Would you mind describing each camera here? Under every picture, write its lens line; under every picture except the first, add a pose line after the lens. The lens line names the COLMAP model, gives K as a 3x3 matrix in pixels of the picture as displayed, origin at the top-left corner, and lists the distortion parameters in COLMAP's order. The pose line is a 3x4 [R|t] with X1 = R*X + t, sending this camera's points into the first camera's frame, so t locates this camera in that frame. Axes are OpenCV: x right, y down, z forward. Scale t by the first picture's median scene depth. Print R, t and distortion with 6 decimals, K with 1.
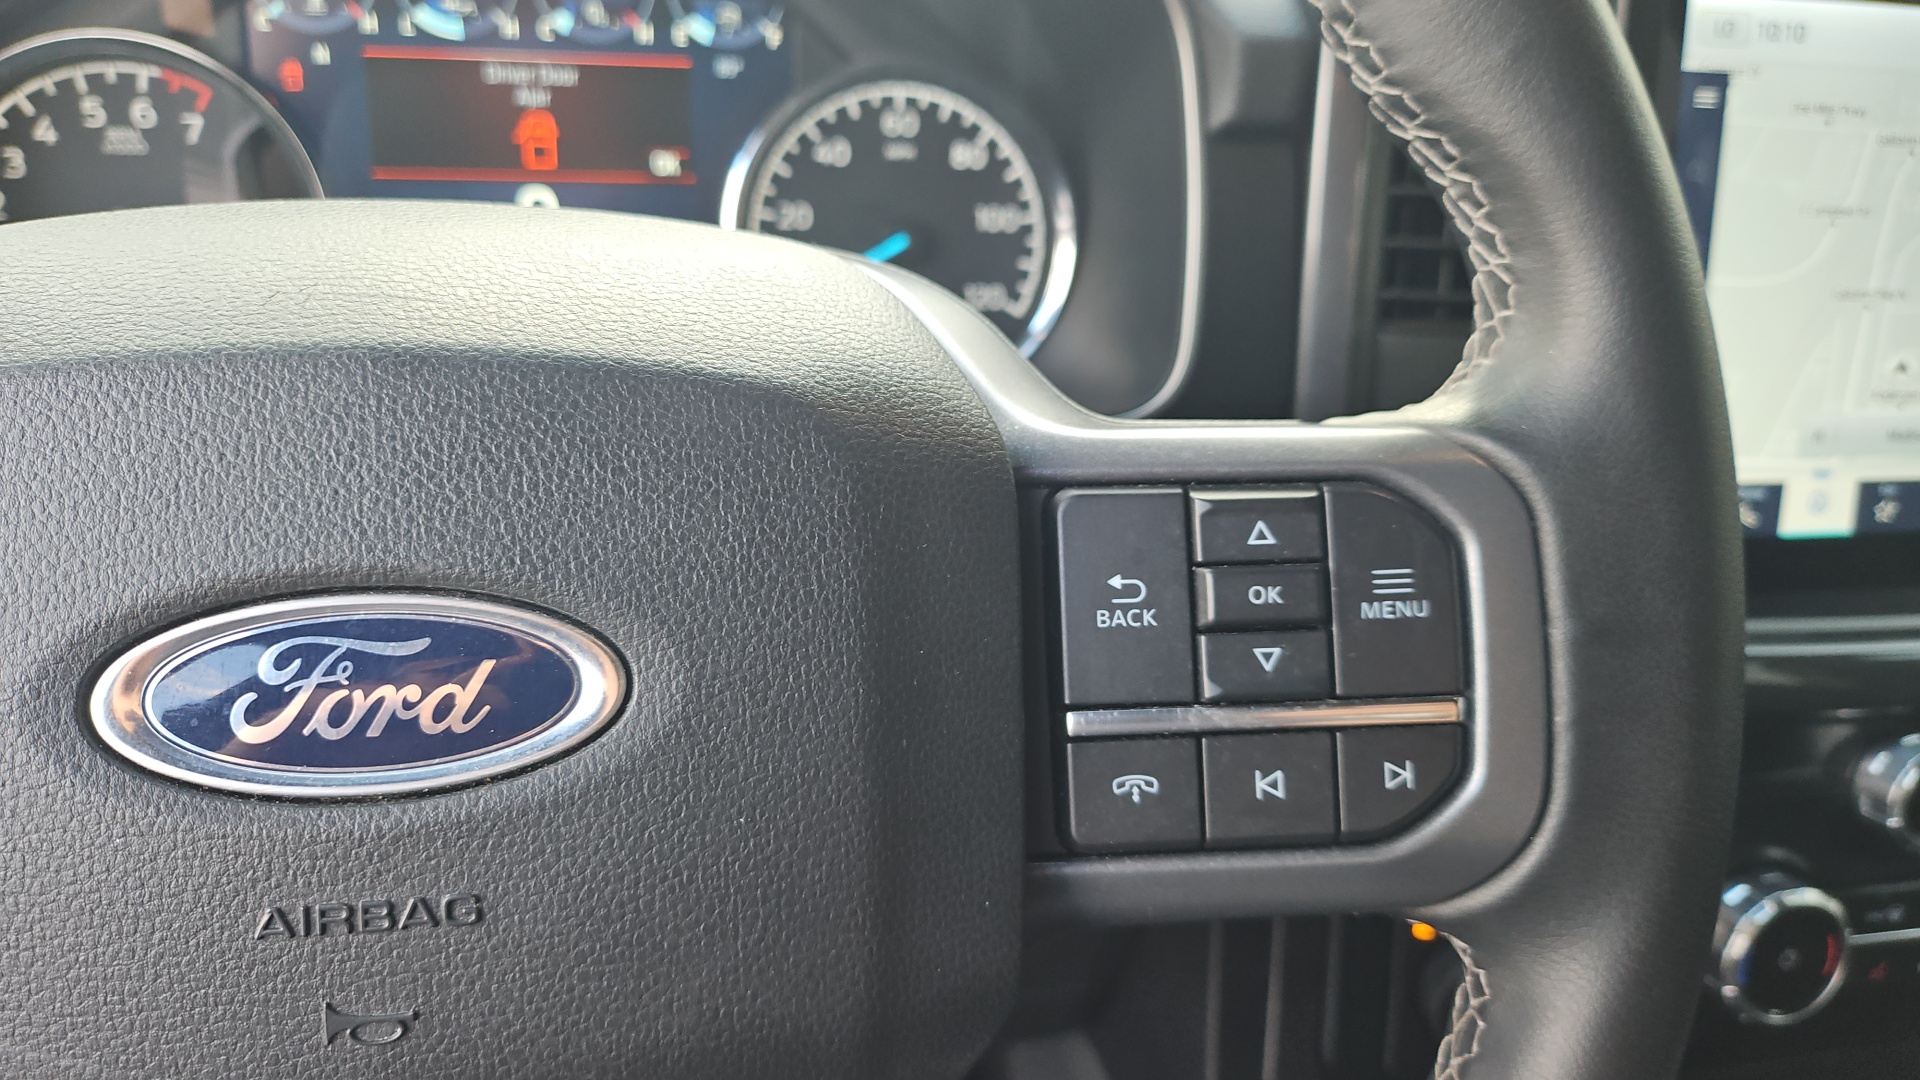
lens RADIAL K [[1428.5, 0, 972.5], [0, 1428.5, 530.0], [0, 0, 1]] dist [0.008405, -0.040429]
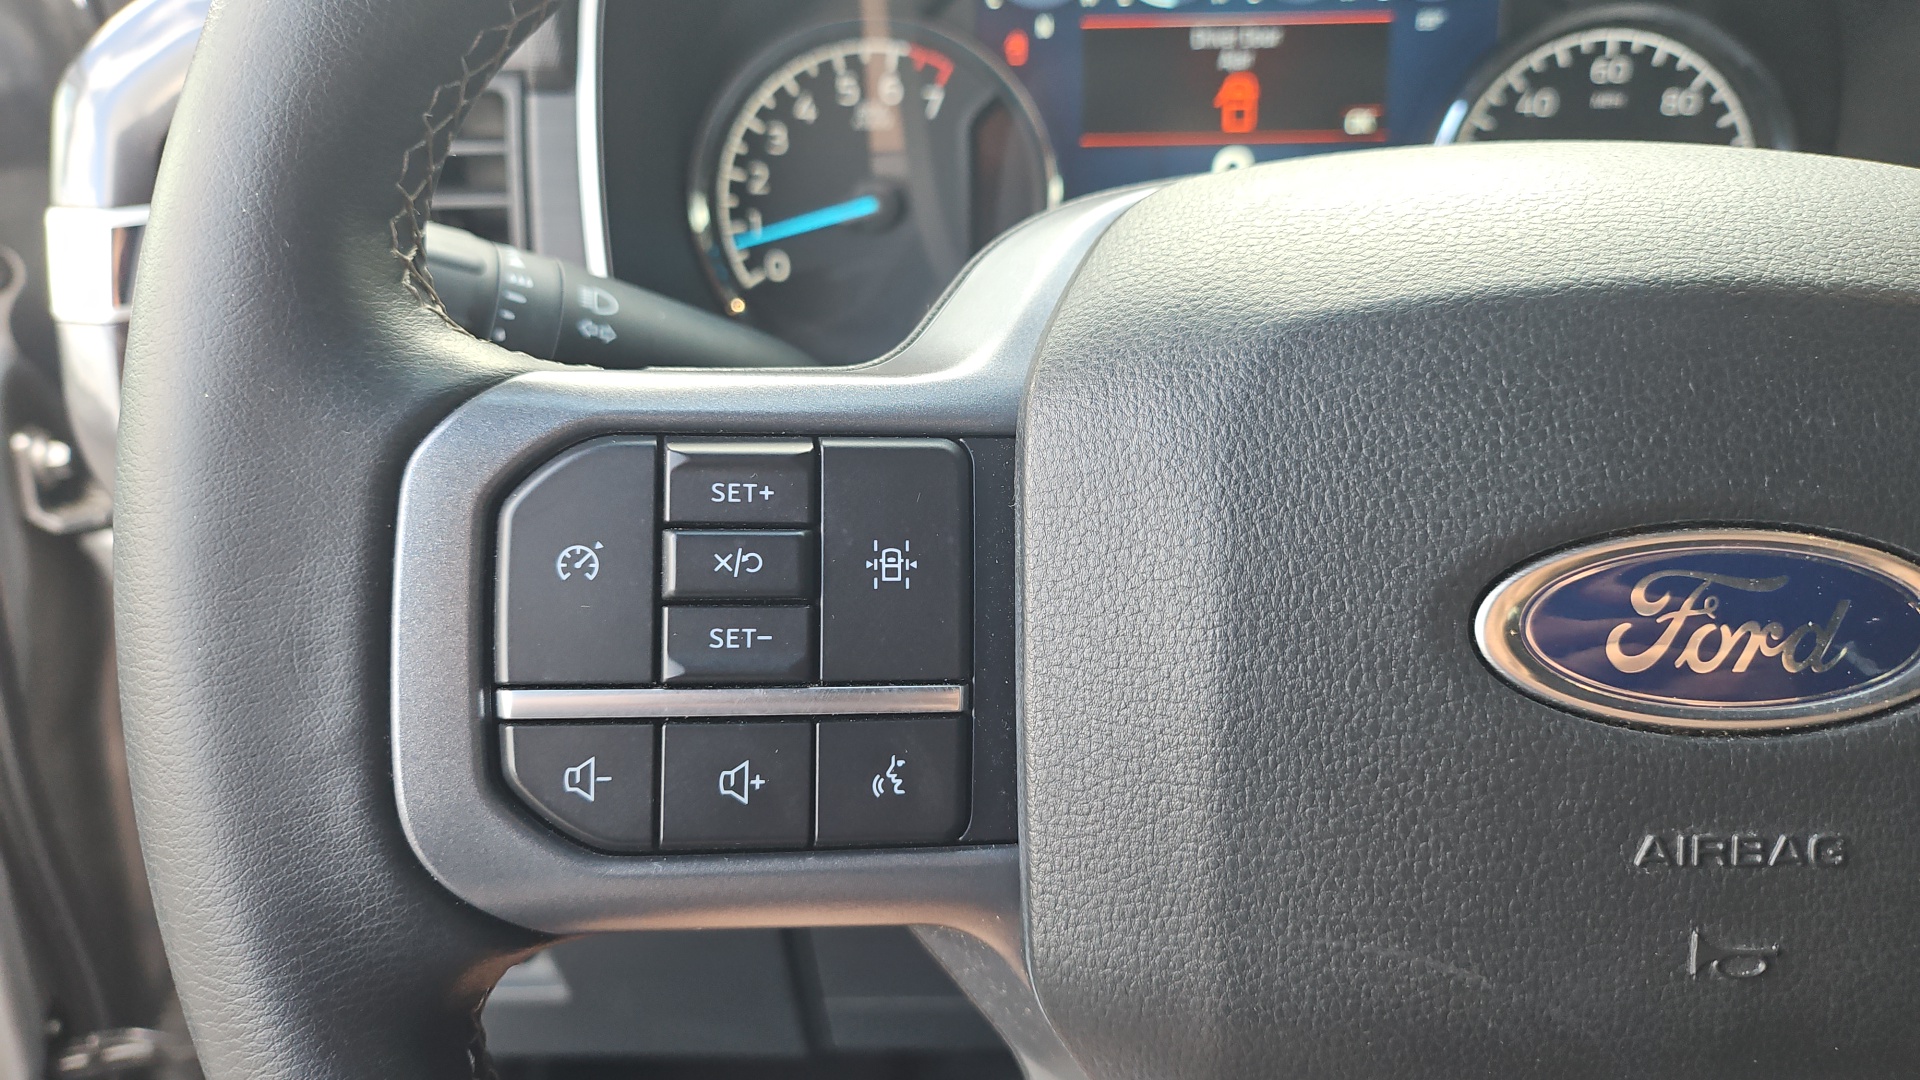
lens RADIAL K [[1430.2, 0, 943.2], [0, 1430.2, 526.7], [0, 0, 1]] dist [0.010848, -0.036175]
pose [[0.972801, 0.026068, -0.230169, -0.600443], [-0.022641, 0.999590, 0.017519, 0.031343], [0.230531, -0.011831, 0.972993, -0.081737]]
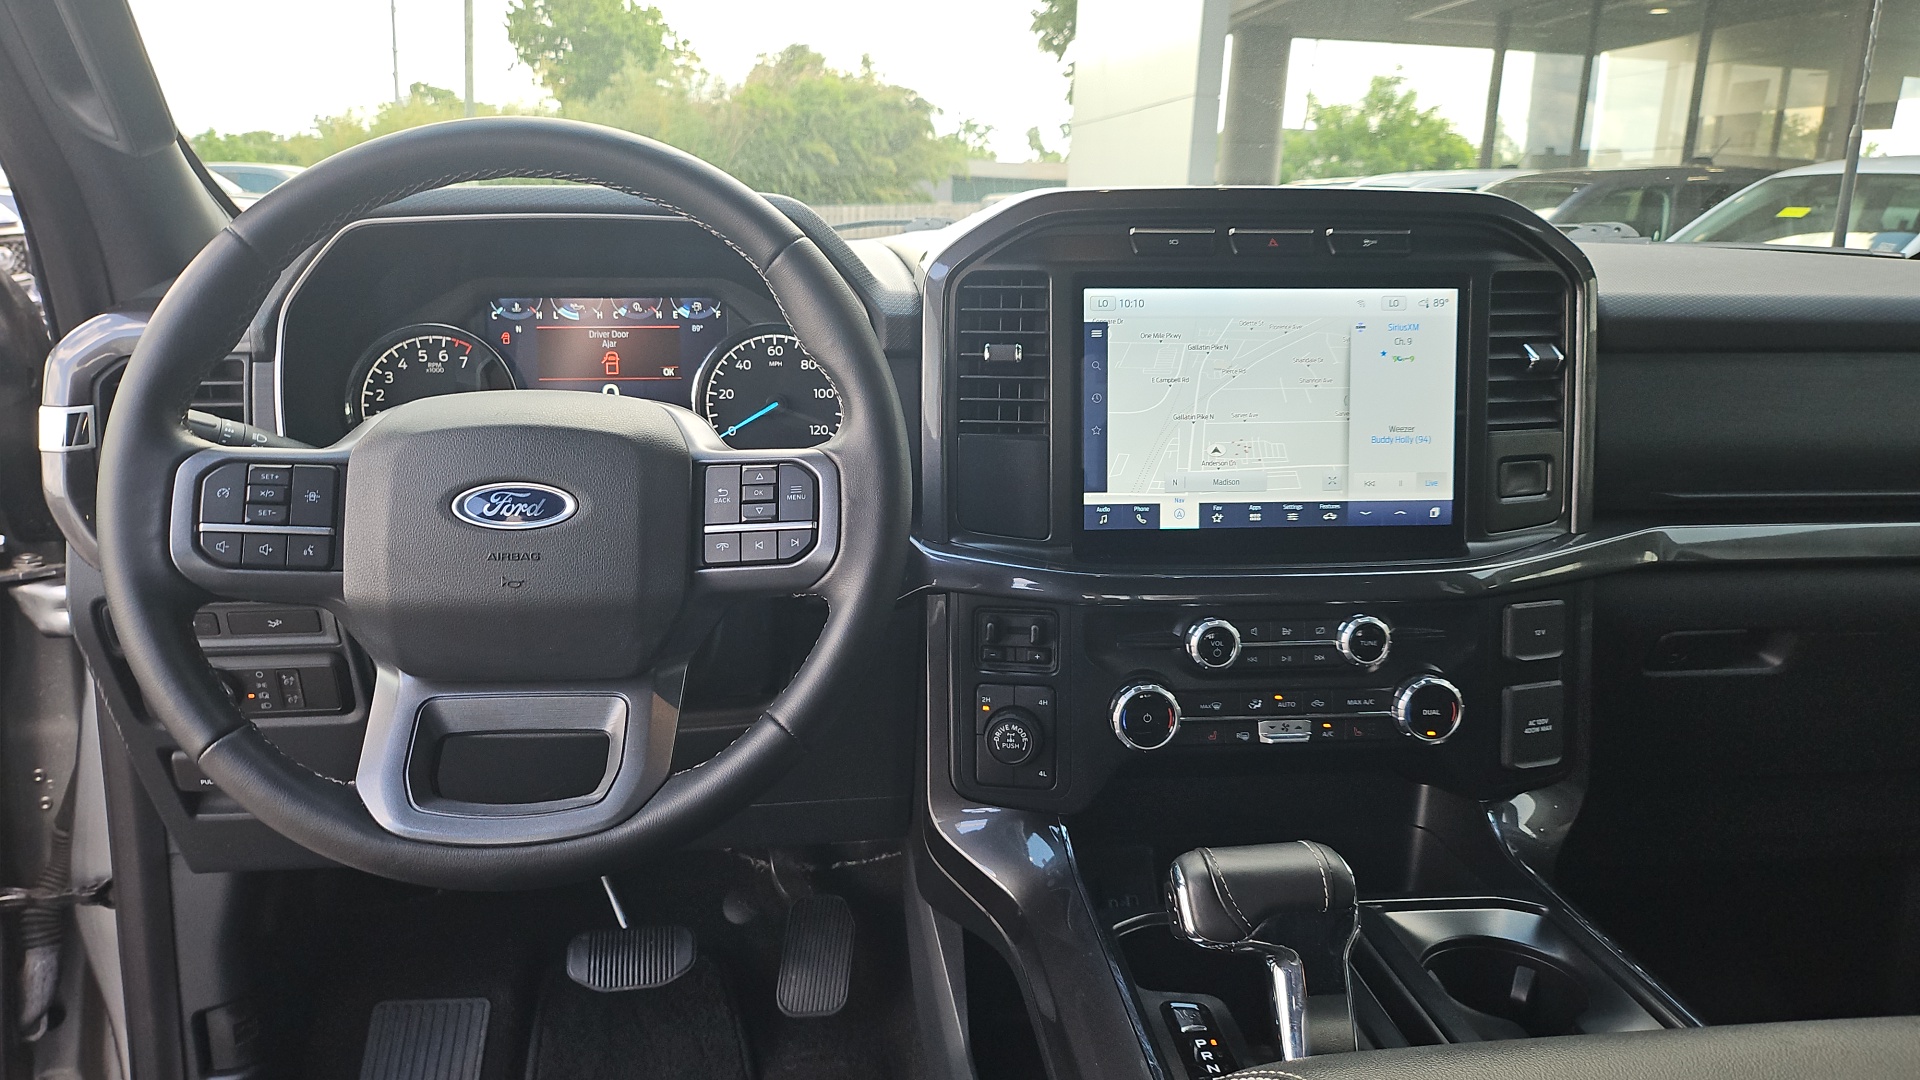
lens RADIAL K [[1378.2, 0, 966.2], [0, 1378.2, 527.9], [0, 0, 1]] dist [0.047736, -0.036208]
pose [[0.993104, -0.011763, -0.116644, 1.118096], [-0.002401, 0.992704, -0.120556, 0.546365], [0.117211, 0.120004, 0.985830, -2.330666]]
